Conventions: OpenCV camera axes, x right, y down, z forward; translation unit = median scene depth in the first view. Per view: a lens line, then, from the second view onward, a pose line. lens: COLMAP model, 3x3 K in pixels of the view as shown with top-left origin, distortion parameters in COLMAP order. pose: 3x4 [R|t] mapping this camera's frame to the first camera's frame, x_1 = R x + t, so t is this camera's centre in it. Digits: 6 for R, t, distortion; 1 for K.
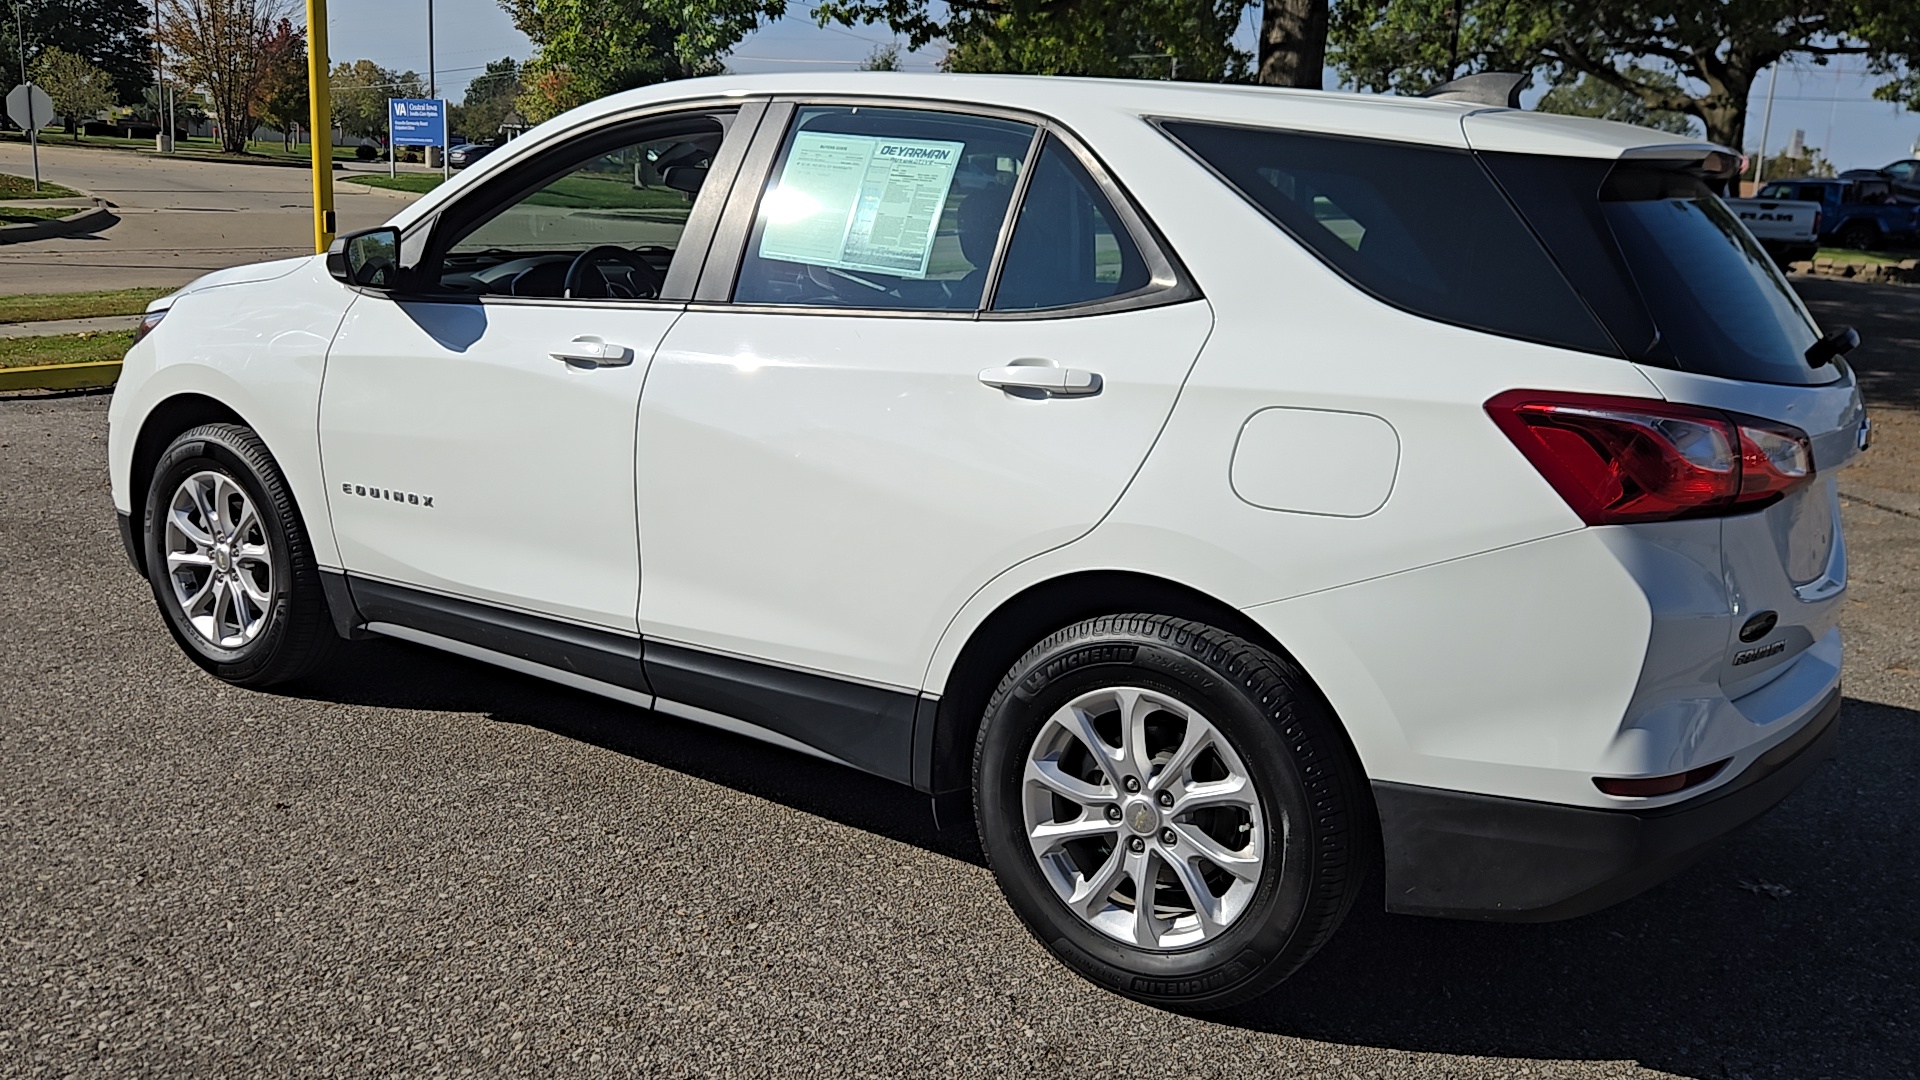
lens RADIAL K [[1603.7, 0, 952.9], [0, 1603.7, 542.7], [0, 0, 1]] dist [0.011061, -0.006703]
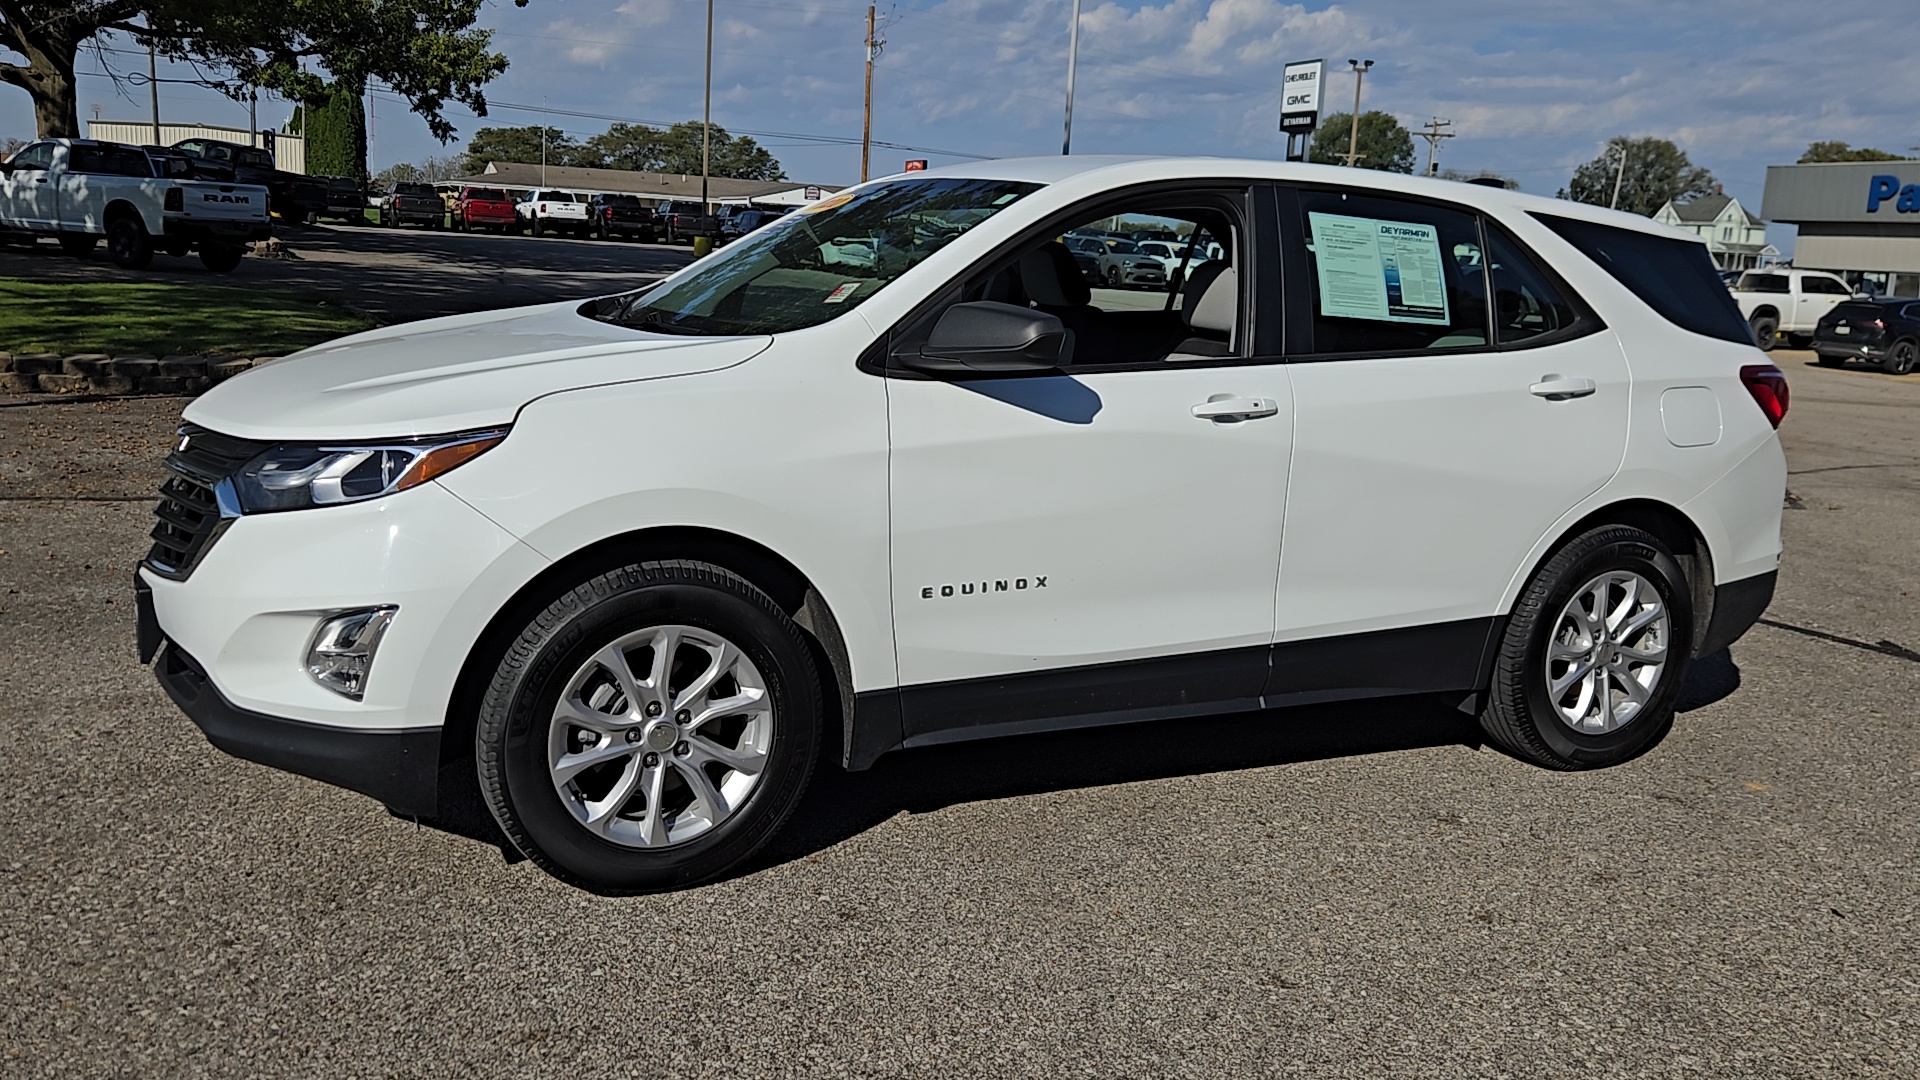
lens RADIAL K [[1603.7, 0, 952.9], [0, 1603.7, 542.7], [0, 0, 1]] dist [0.011061, -0.006703]
pose [[0.500127, -0.177148, 0.847639, -1.216526], [0.159988, 0.980903, 0.110603, -0.171044], [-0.851044, 0.080297, 0.518918, 0.558750]]
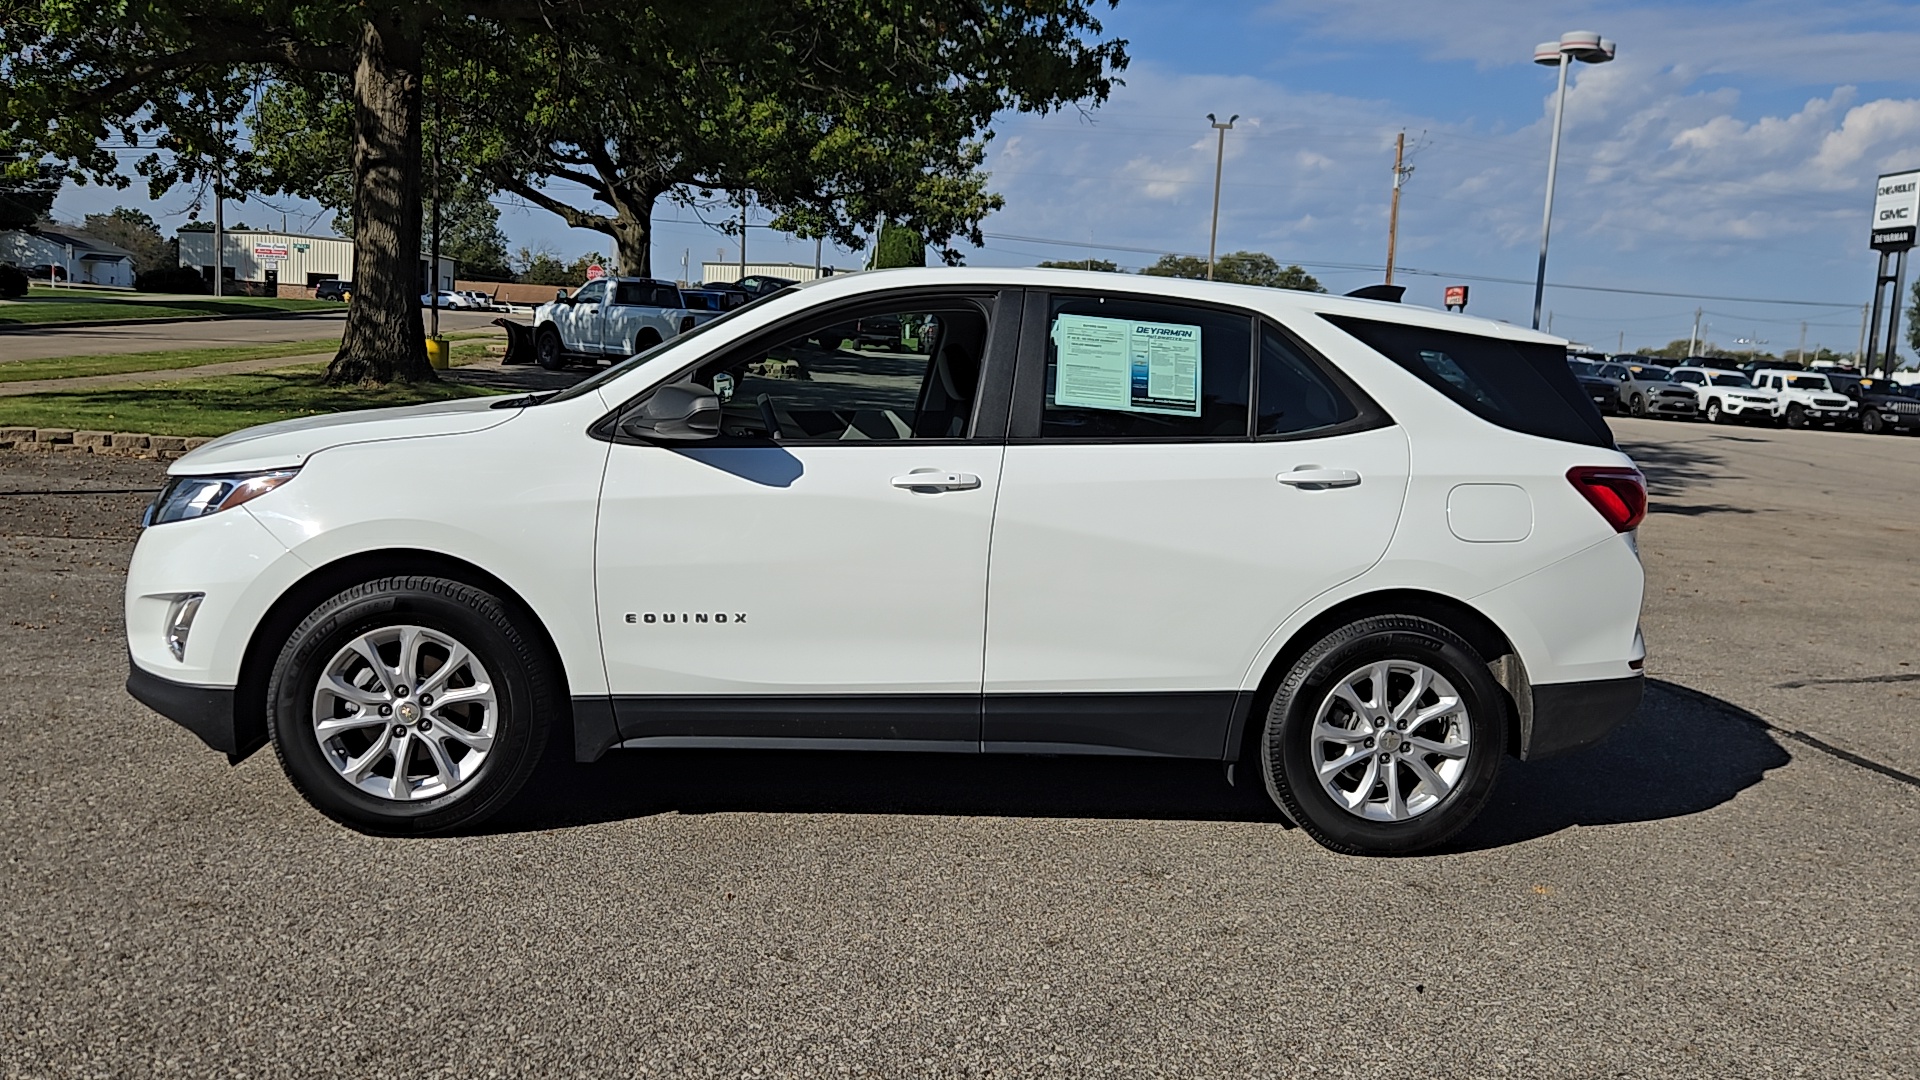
lens RADIAL K [[1603.7, 0, 952.9], [0, 1603.7, 542.7], [0, 0, 1]] dist [0.011061, -0.006703]
pose [[0.761993, -0.084141, 0.642096, -0.984548], [0.121479, 0.992494, -0.014105, -0.046361], [-0.636089, 0.088749, 0.766495, 0.008556]]
